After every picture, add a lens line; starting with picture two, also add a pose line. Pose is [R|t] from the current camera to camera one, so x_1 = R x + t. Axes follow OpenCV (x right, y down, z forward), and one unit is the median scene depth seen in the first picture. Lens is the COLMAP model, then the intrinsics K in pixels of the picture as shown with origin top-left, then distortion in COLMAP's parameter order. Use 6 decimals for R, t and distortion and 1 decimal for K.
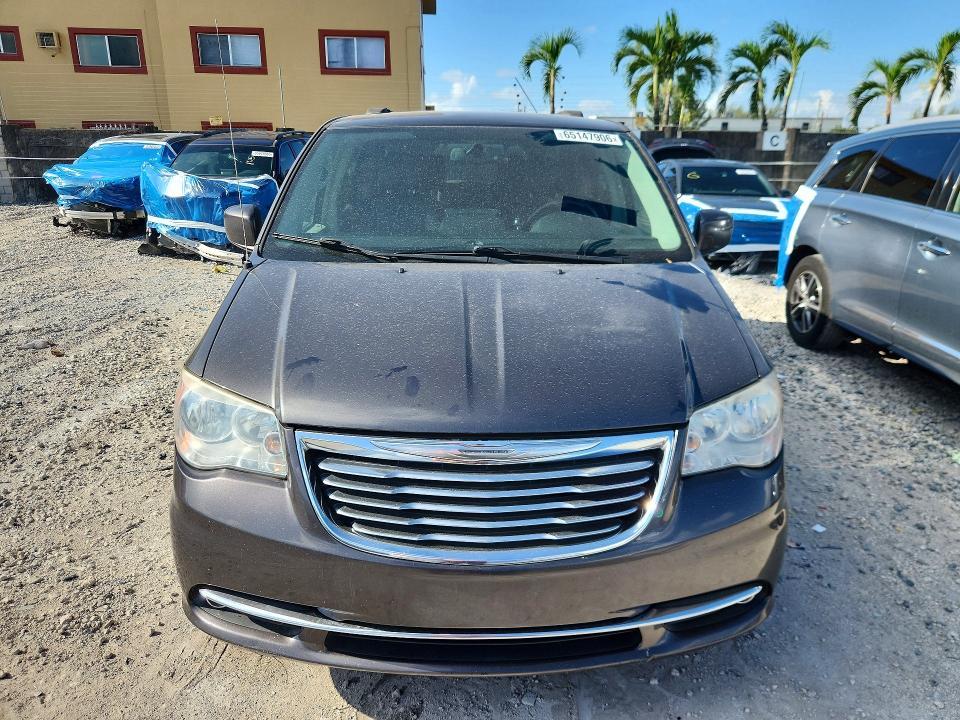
lens RADIAL K [[697.7, 0, 462.5], [0, 697.7, 359.1], [0, 0, 1]] dist [0.059326, -0.068325]
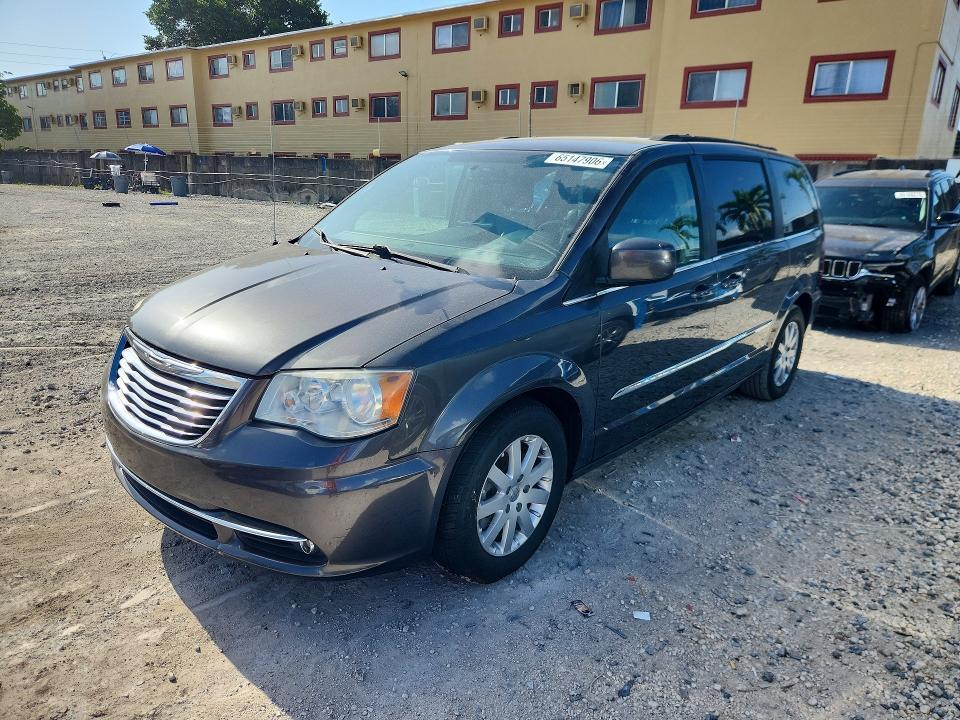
lens RADIAL K [[697.7, 0, 462.5], [0, 697.7, 359.1], [0, 0, 1]] dist [0.059326, -0.068325]
pose [[0.691687, 0.196099, -0.695064, 0.212971], [-0.227311, 0.972629, 0.048202, -0.012222], [0.685492, 0.124655, 0.717330, 0.050362]]
